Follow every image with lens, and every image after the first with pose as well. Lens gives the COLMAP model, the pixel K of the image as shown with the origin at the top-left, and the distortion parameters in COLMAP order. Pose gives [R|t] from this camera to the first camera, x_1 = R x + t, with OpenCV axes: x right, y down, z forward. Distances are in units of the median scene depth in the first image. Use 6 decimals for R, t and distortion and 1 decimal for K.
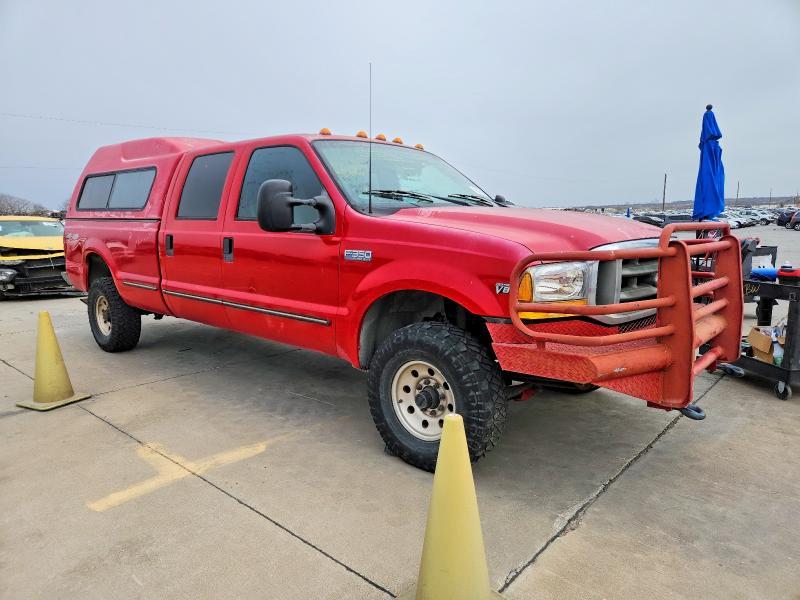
lens RADIAL K [[612.0, 0, 400.0], [0, 612.0, 300.0], [0, 0, 1]] dist [-0.000814, -0.001002]
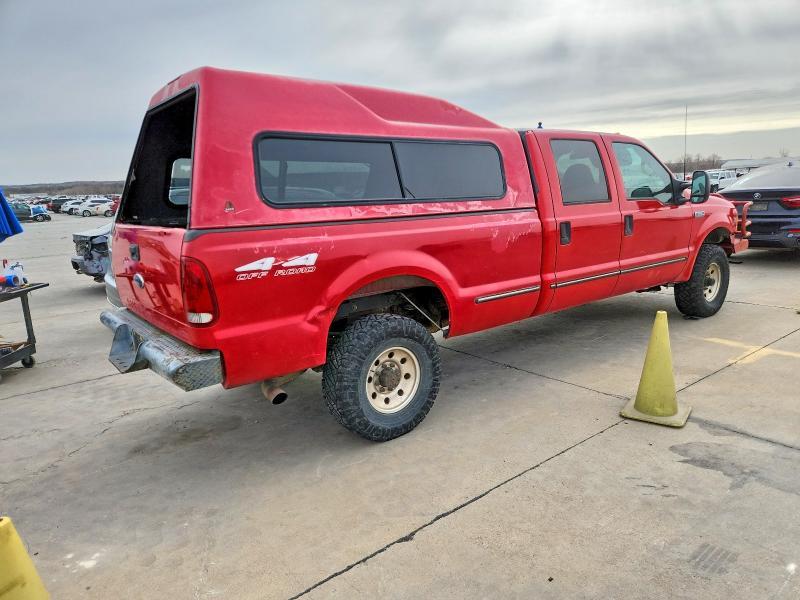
lens RADIAL K [[612.0, 0, 400.0], [0, 612.0, 300.0], [0, 0, 1]] dist [-0.000814, -0.001002]
pose [[0.087176, -0.170608, 0.981475, -1.252503], [0.177536, 0.972115, 0.153212, -0.166953], [-0.980245, 0.160891, 0.115034, 1.081929]]
